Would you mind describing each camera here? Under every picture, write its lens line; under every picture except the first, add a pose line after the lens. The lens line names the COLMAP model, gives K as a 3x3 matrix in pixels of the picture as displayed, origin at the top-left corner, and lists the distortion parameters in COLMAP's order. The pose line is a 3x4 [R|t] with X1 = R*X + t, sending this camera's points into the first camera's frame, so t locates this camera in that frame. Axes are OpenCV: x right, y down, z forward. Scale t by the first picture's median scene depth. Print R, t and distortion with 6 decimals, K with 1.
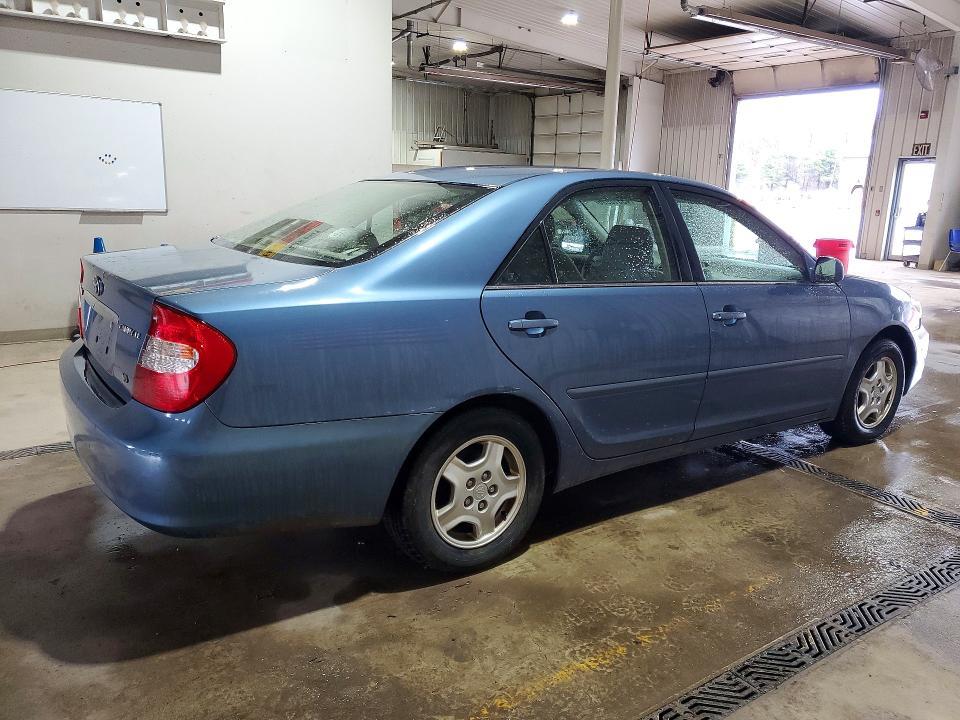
lens RADIAL K [[754.9, 0, 484.2], [0, 754.9, 364.0], [0, 0, 1]] dist [0.000715, 0.013824]
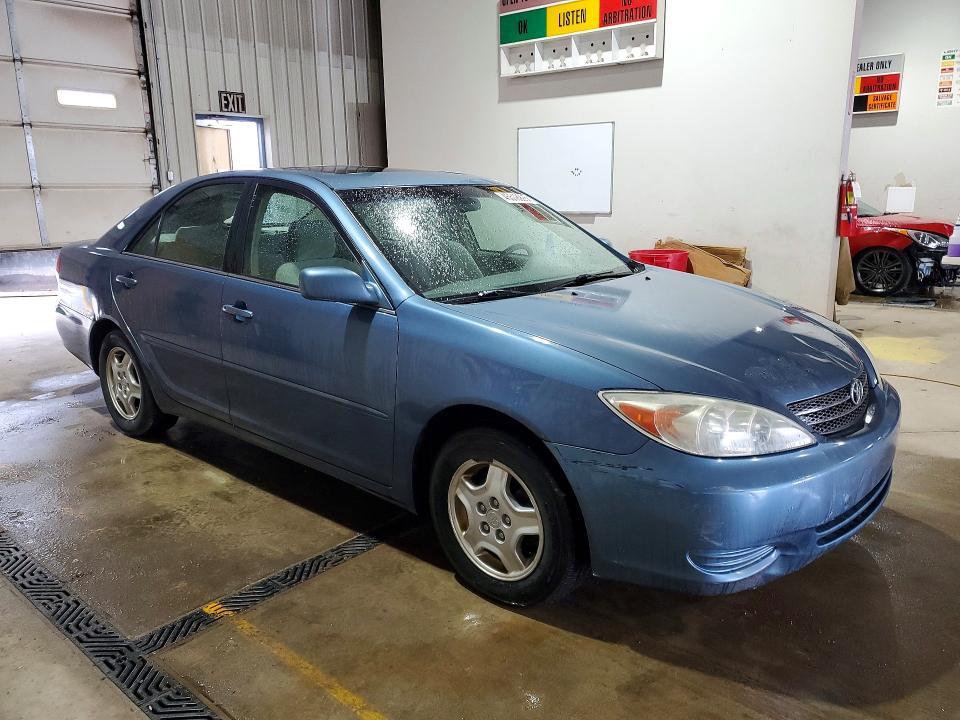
lens RADIAL K [[754.9, 0, 485.4], [0, 754.9, 357.1], [0, 0, 1]] dist [0.000715, 0.013824]
pose [[0.223679, 0.183950, -0.957147, 0.927658], [-0.204280, 0.969065, 0.138502, -0.142759], [0.953015, 0.164546, 0.254337, 0.731068]]
